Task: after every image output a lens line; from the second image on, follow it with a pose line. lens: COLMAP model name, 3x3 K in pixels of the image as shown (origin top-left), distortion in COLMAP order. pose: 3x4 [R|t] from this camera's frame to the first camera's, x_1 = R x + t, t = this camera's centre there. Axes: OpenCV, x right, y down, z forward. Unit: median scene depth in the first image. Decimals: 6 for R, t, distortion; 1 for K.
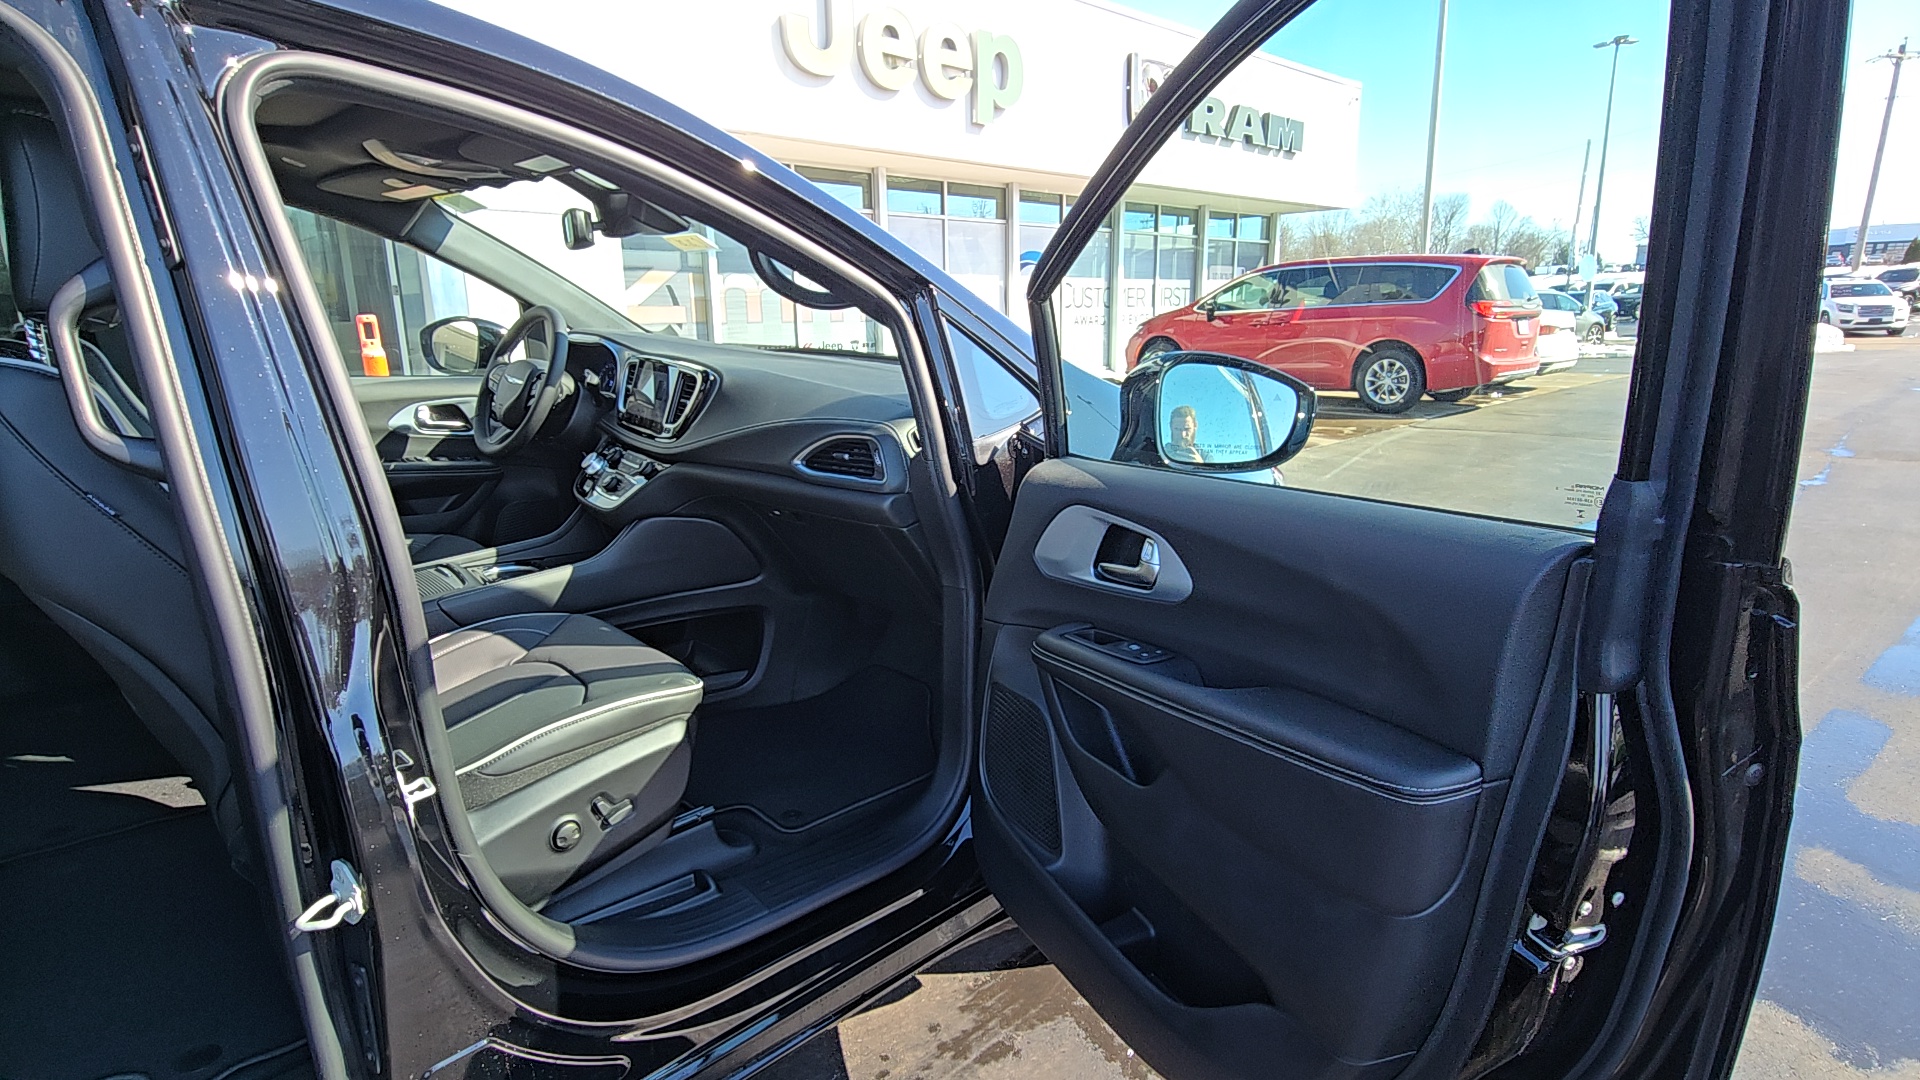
lens RADIAL K [[972.8, 0, 957.5], [0, 972.8, 539.7], [0, 0, 1]] dist [0.000191, 0.000361]
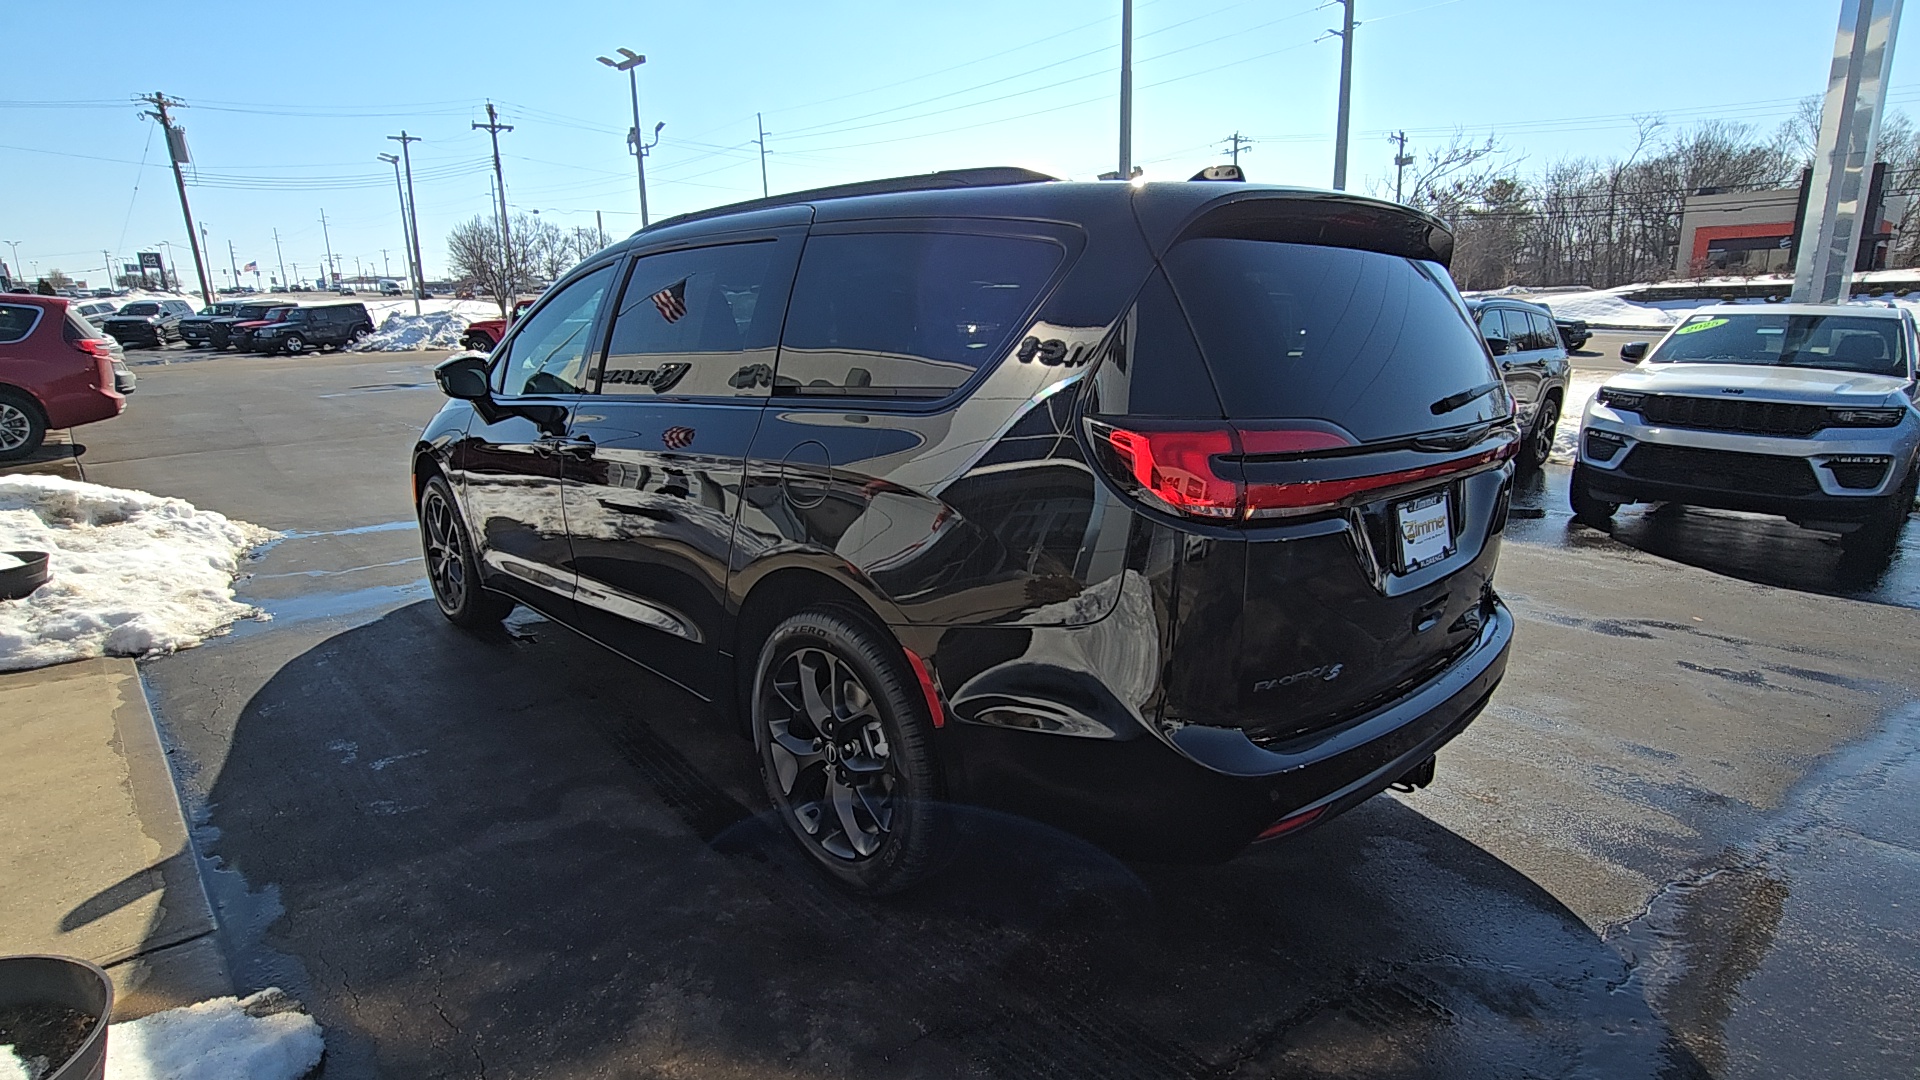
lens RADIAL K [[972.8, 0, 949.9], [0, 972.8, 538.8], [0, 0, 1]] dist [0.000191, 0.000361]
pose [[0.008990, -0.215502, 0.976462, -0.309823], [0.249182, 0.946180, 0.206525, -0.016460], [-0.968415, 0.241460, 0.062205, 0.052732]]
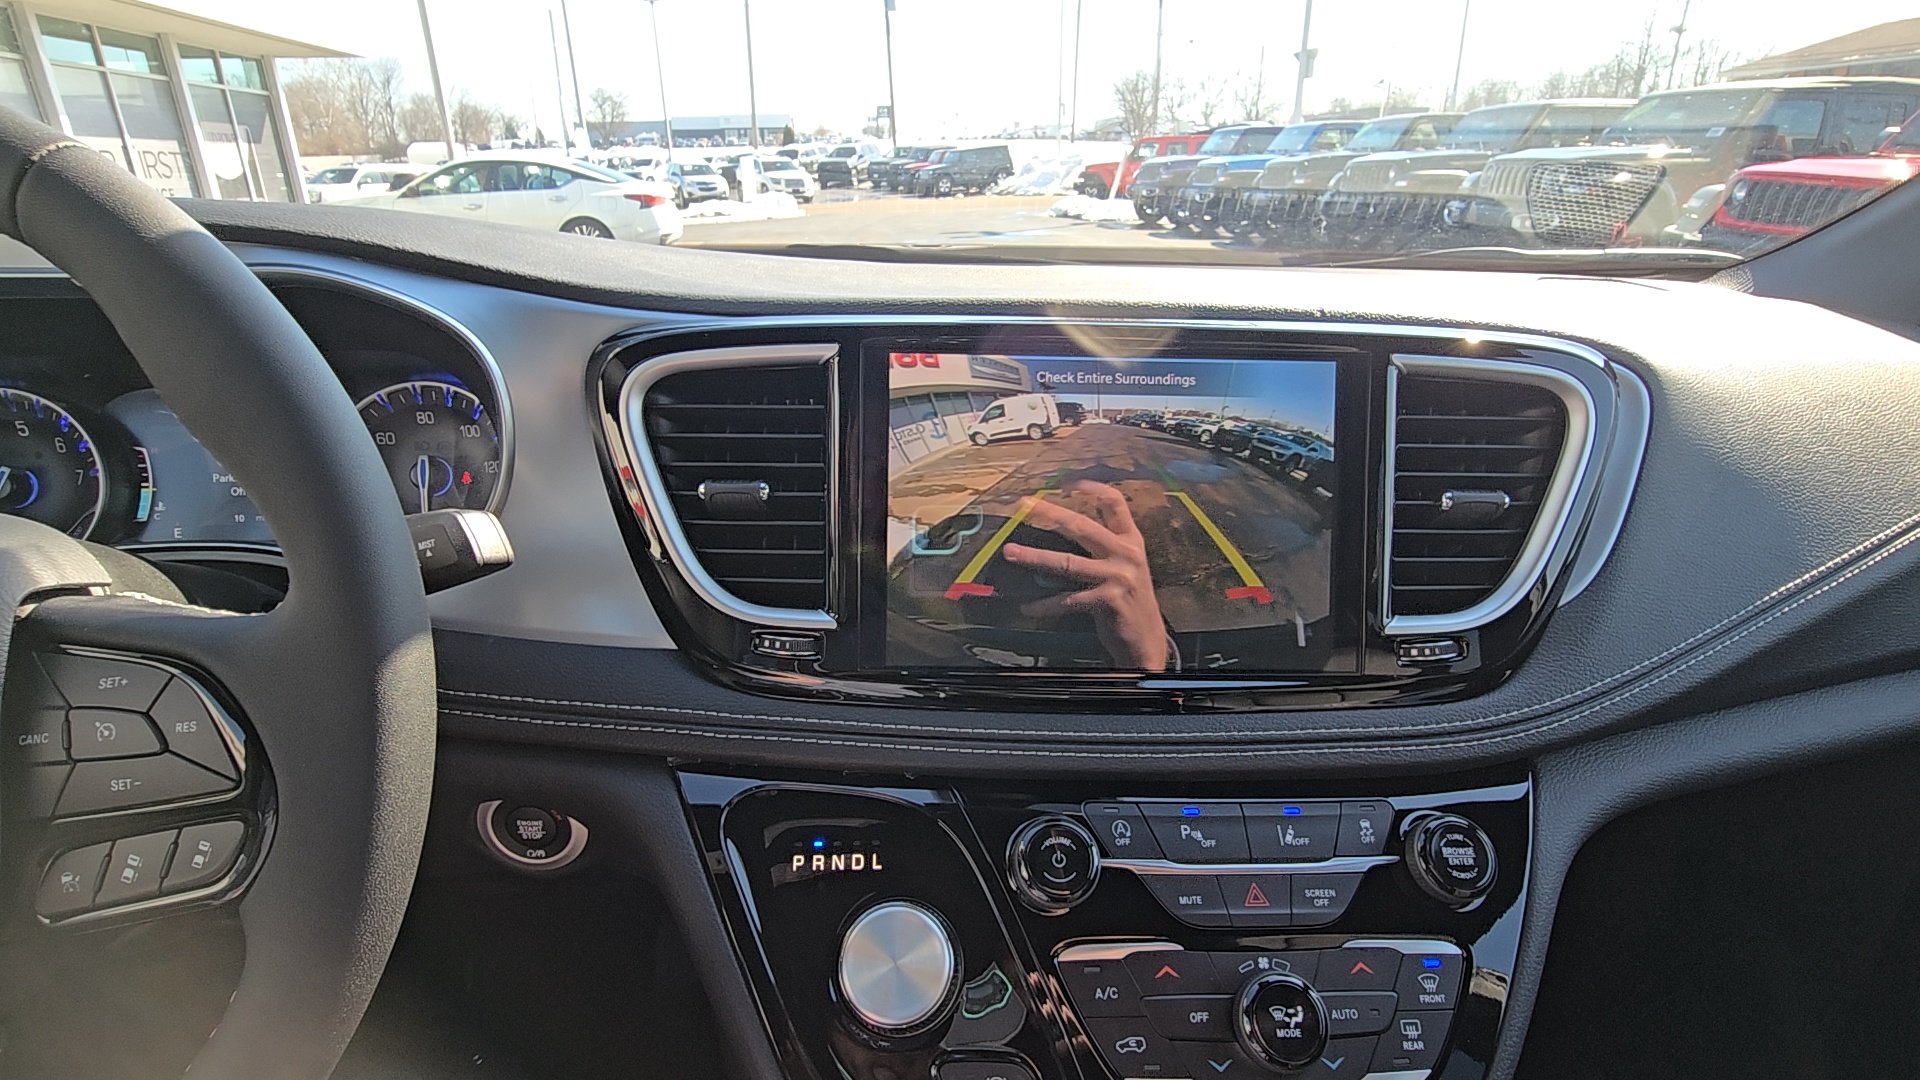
lens RADIAL K [[972.8, 0, 949.4], [0, 972.8, 532.1], [0, 0, 1]] dist [0.000191, 0.000361]
pose [[0.586233, -0.277299, 0.761207, -0.060058], [0.191669, 0.960395, 0.202250, -0.023589], [-0.787143, 0.027335, 0.616165, 0.110096]]
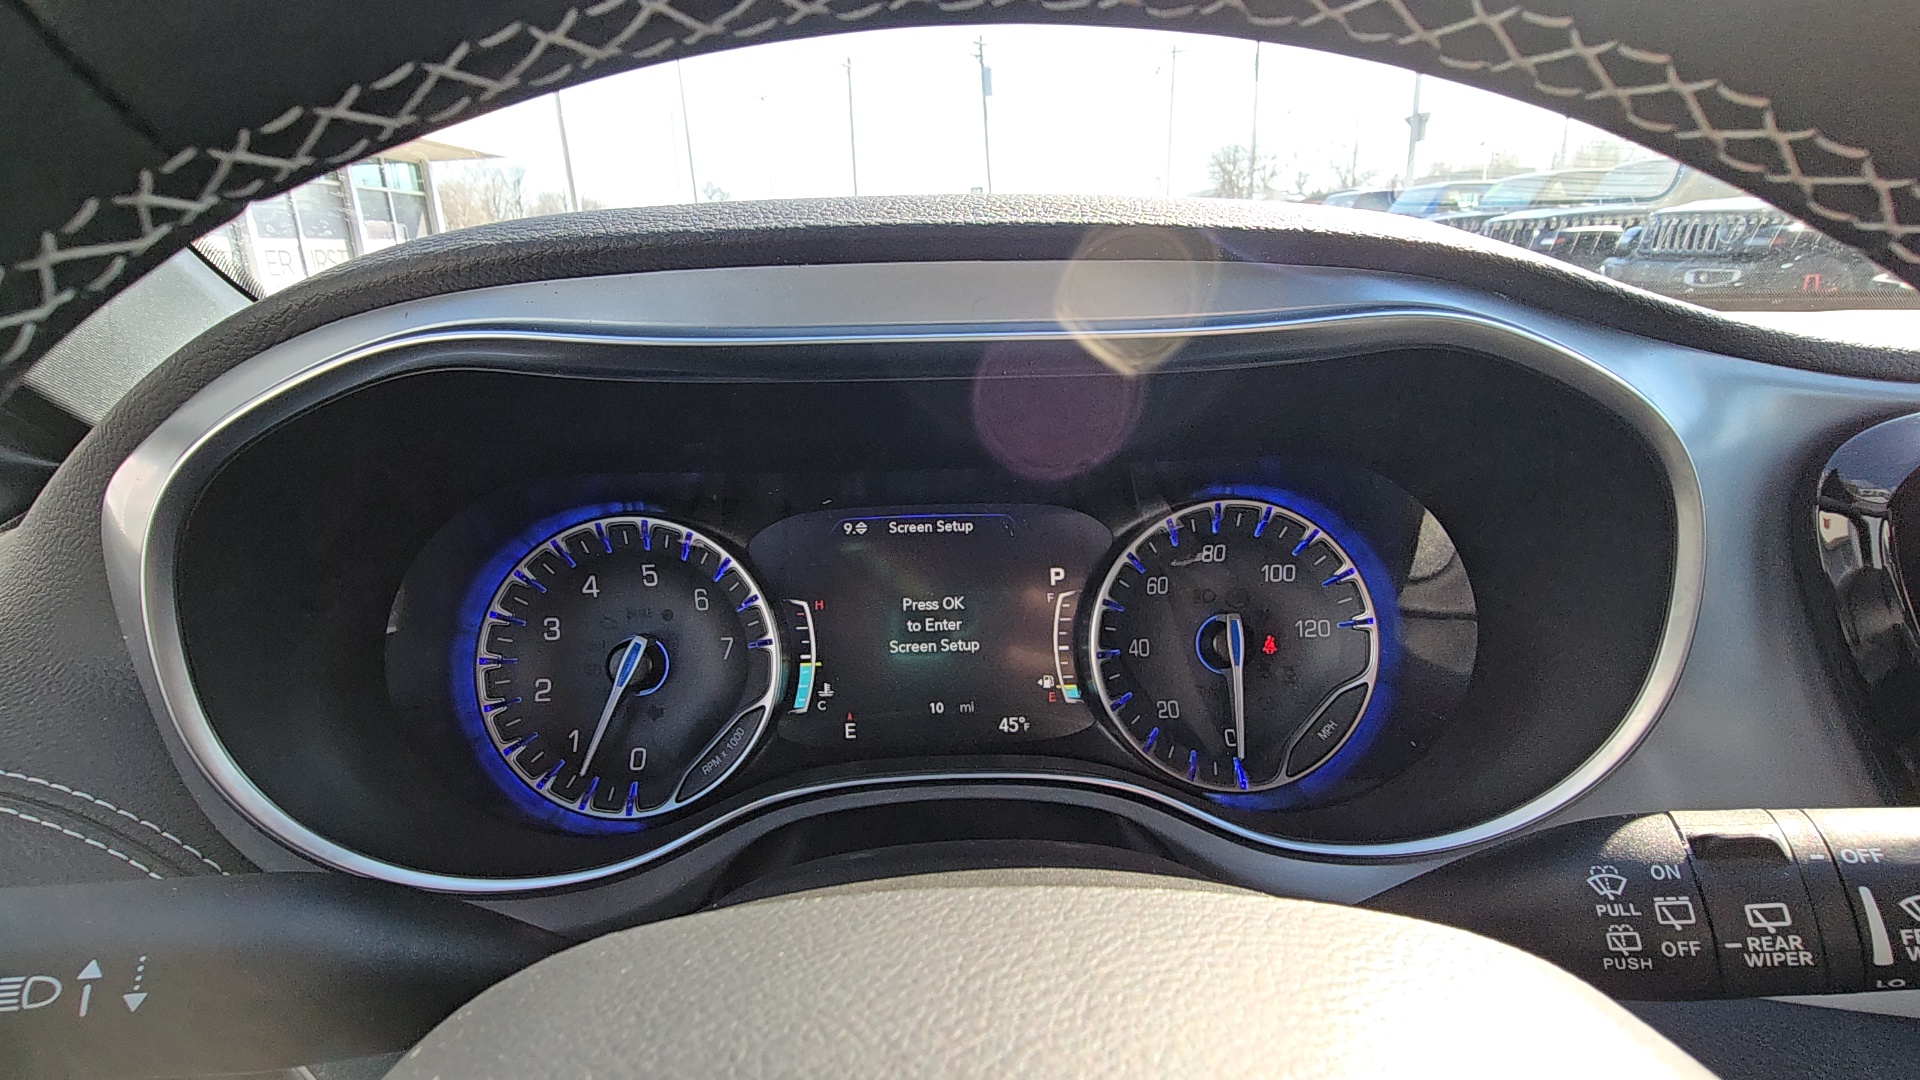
lens RADIAL K [[972.8, 0, 953.0], [0, 972.8, 534.9], [0, 0, 1]] dist [0.000191, 0.000361]
pose [[0.653491, -0.226974, 0.722103, -0.063298], [0.207427, 0.971163, 0.117542, -0.027921], [-0.727959, 0.072971, 0.681727, 0.132463]]
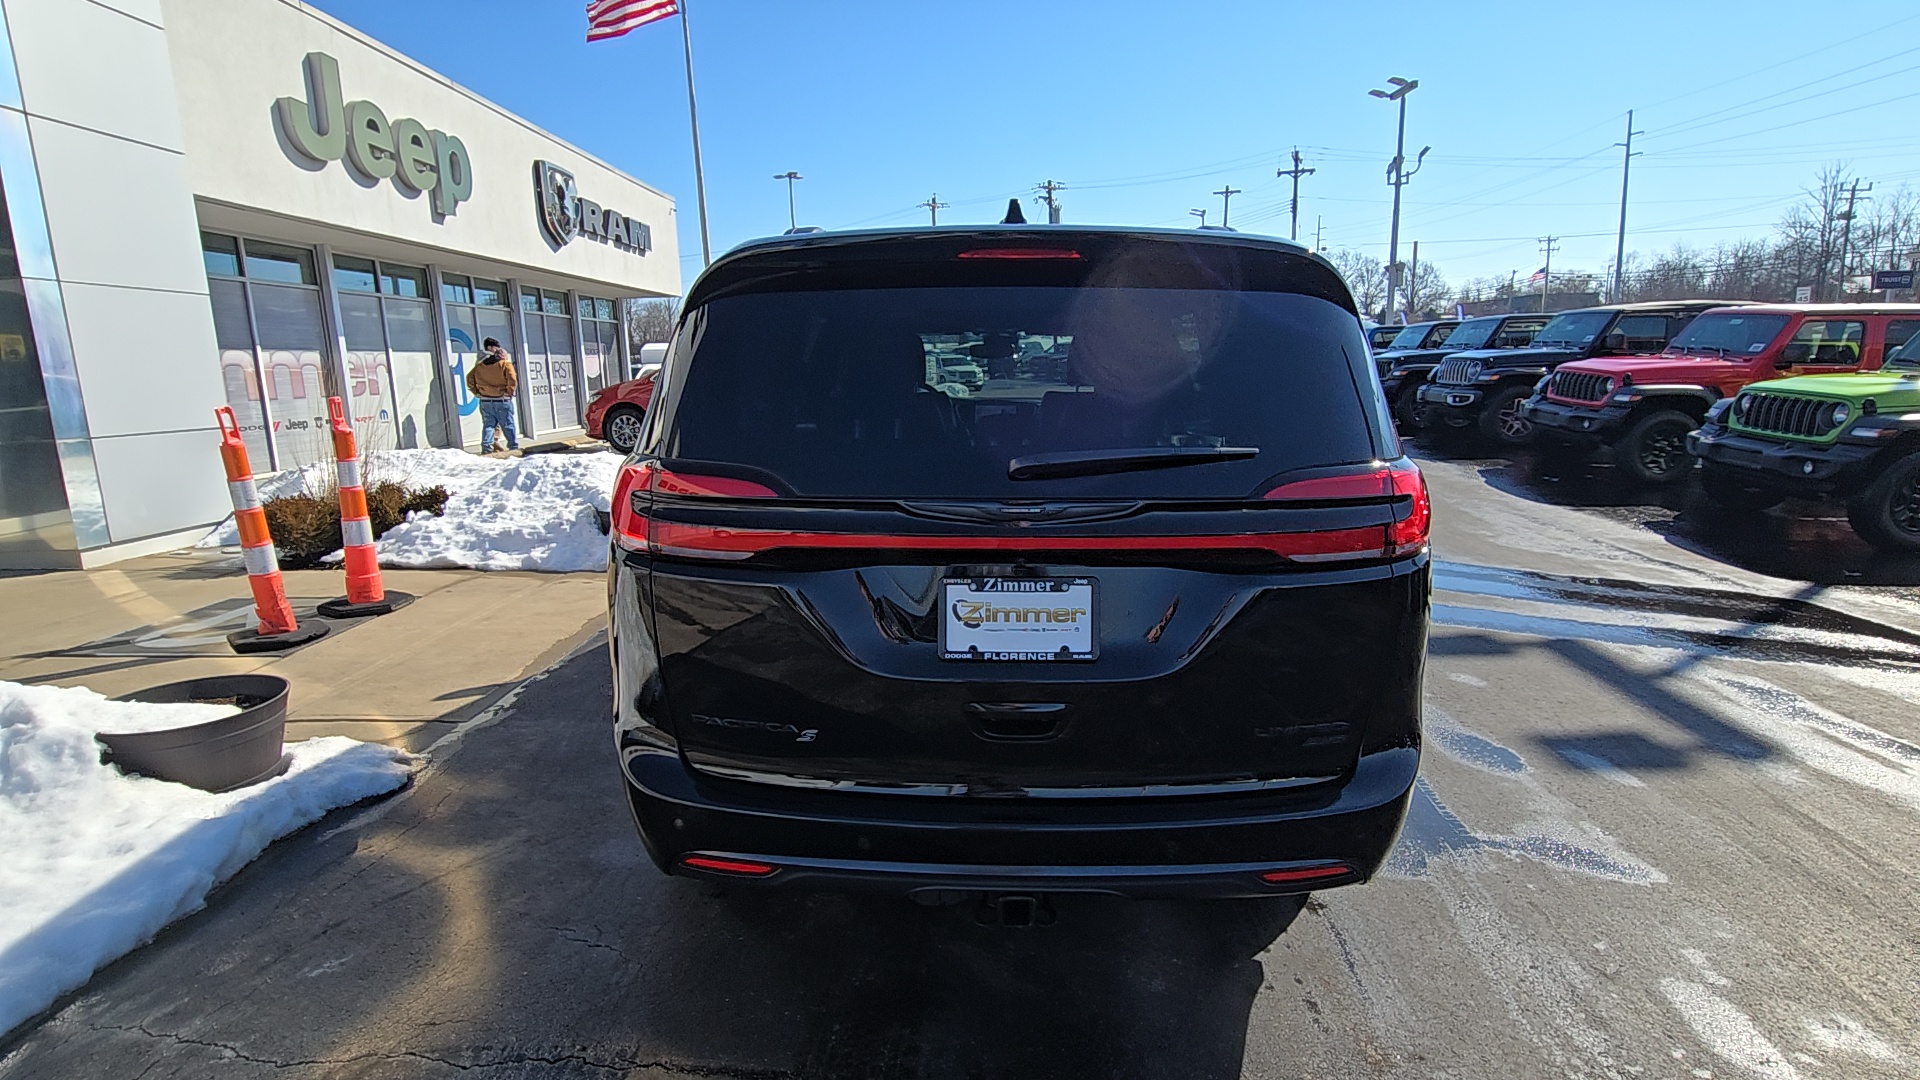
lens RADIAL K [[972.8, 0, 951.3], [0, 972.8, 541.1], [0, 0, 1]] dist [0.000191, 0.000361]
pose [[0.711607, -0.131736, 0.690117, -0.259203], [0.177863, 0.984045, 0.004443, 0.016612], [-0.679692, 0.119584, 0.723684, -0.082696]]
